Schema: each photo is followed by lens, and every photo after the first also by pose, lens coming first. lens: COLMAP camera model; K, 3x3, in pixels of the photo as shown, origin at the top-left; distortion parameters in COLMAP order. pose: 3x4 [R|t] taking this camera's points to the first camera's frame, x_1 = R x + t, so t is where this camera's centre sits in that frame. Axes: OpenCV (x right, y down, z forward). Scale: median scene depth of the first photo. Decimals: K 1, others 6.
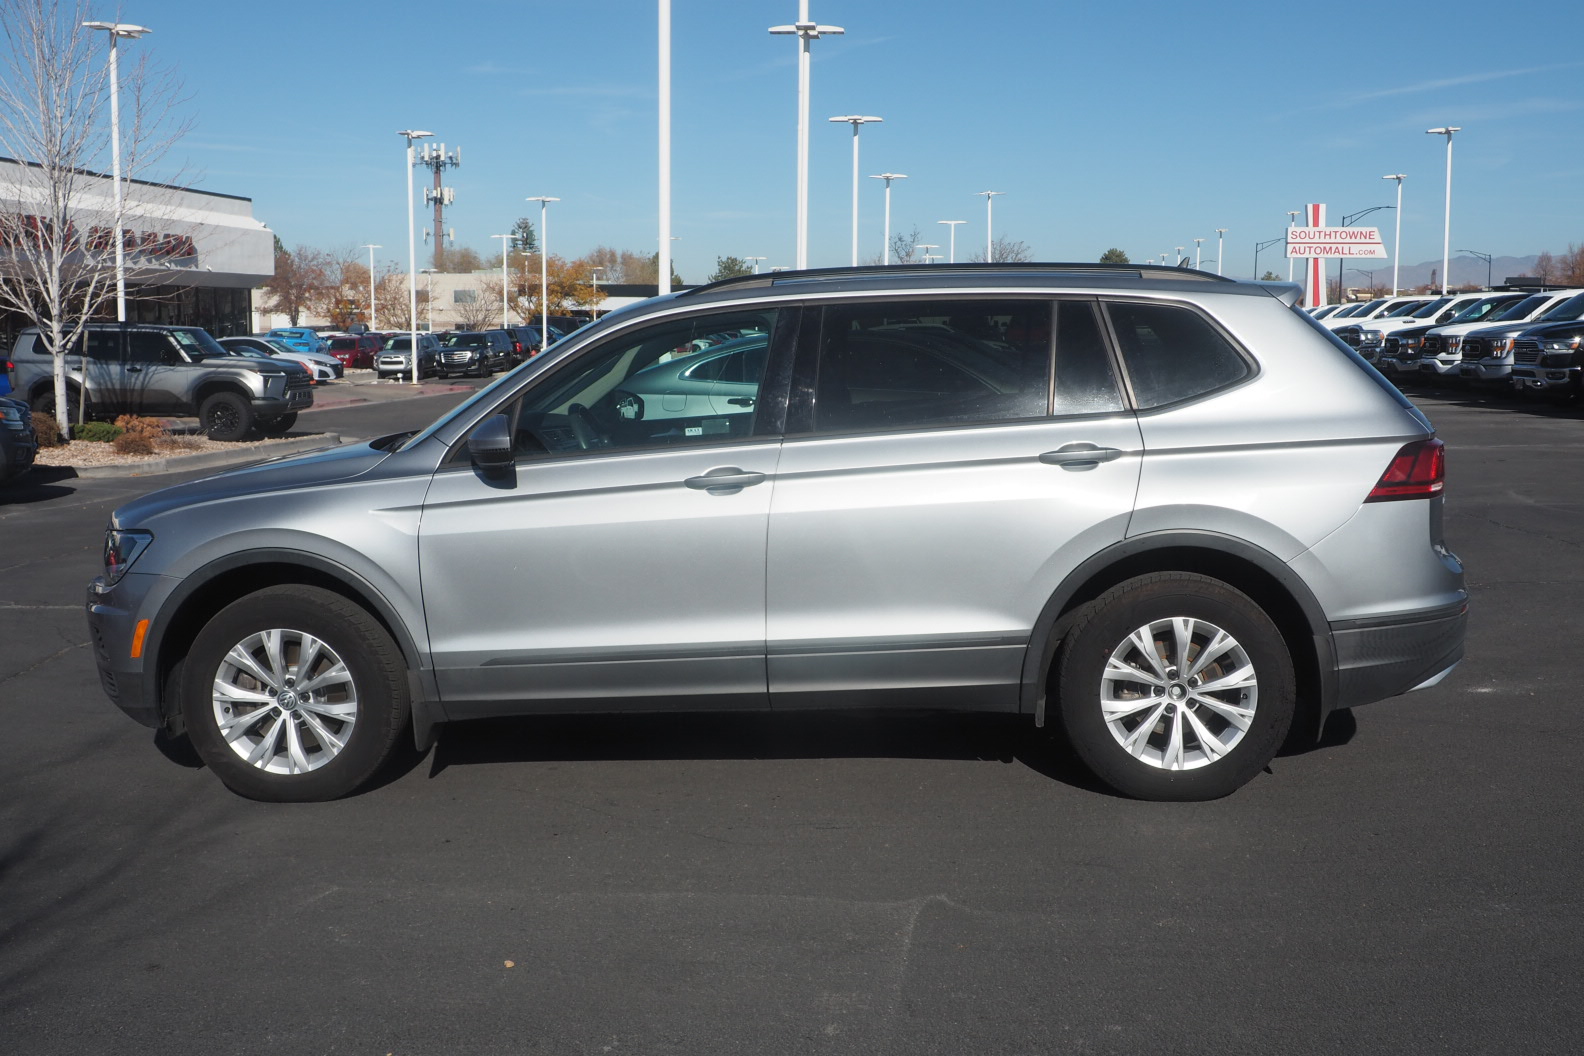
lens RADIAL K [[1703.0, 0, 801.6], [0, 1703.0, 520.7], [0, 0, 1]] dist [0.004779, 0.000000]
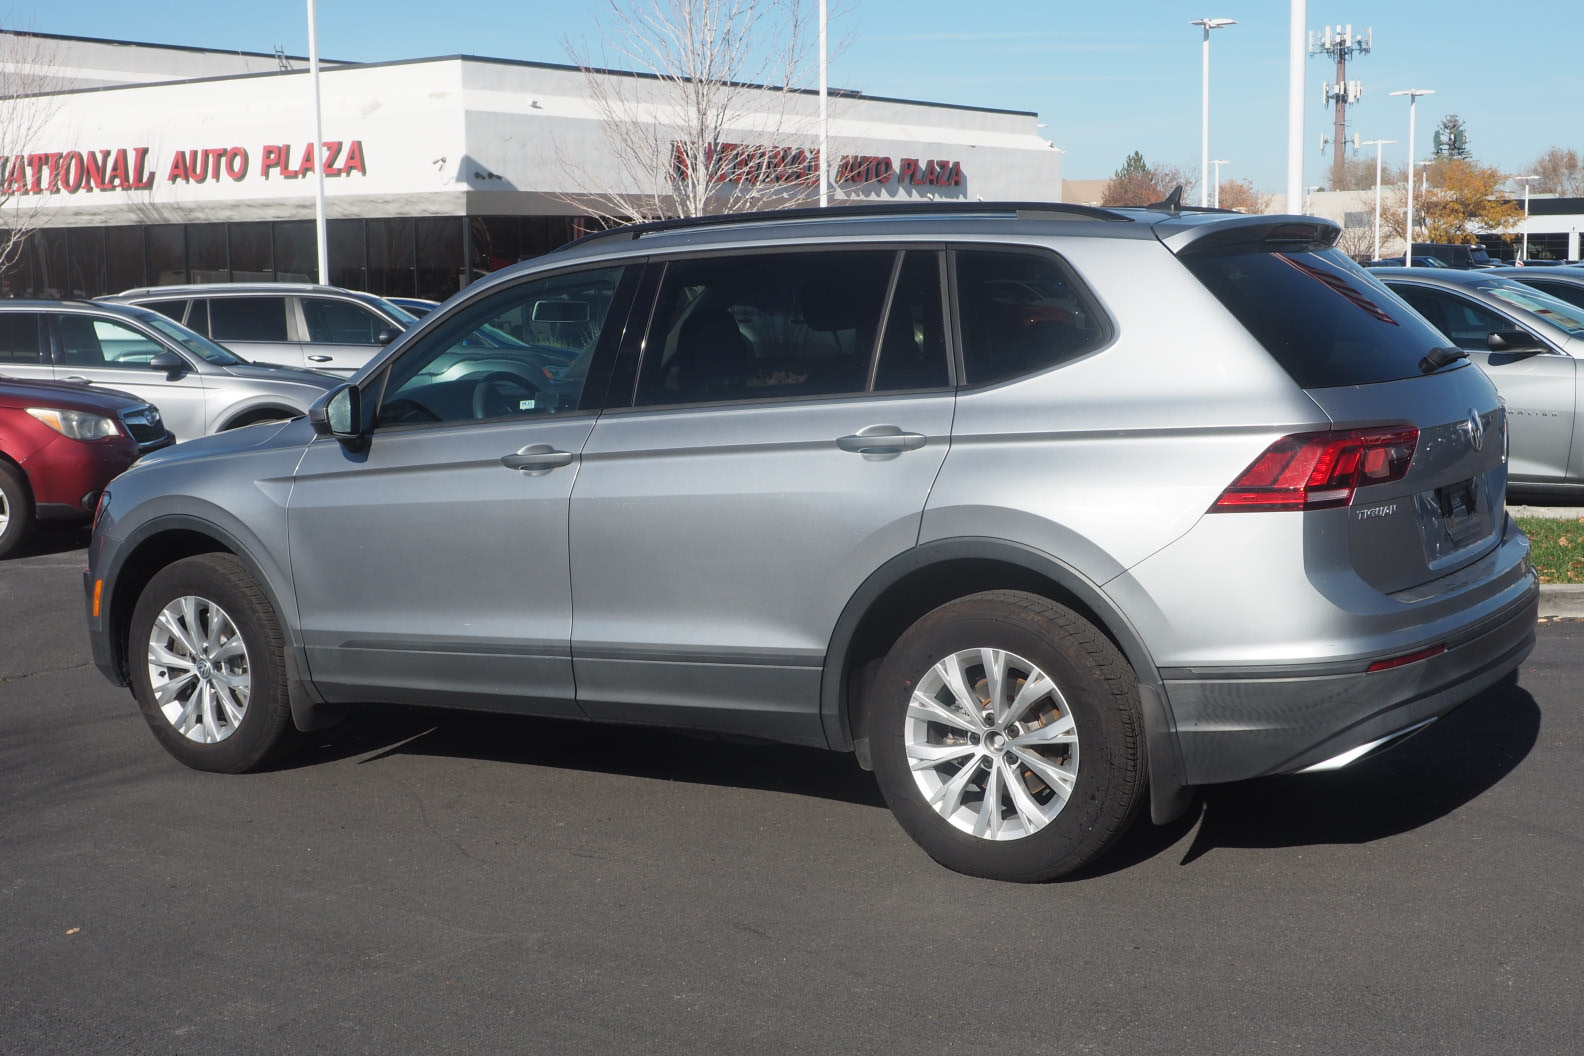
lens RADIAL K [[2178.7, 0, 837.5], [0, 2178.7, 531.8], [0, 0, 1]] dist [0.021785, 0.000000]
pose [[0.865812, 0.044520, -0.498385, 0.652565], [-0.038060, 0.999008, 0.023120, -0.017854], [0.498920, -0.001049, 0.866648, 0.080530]]
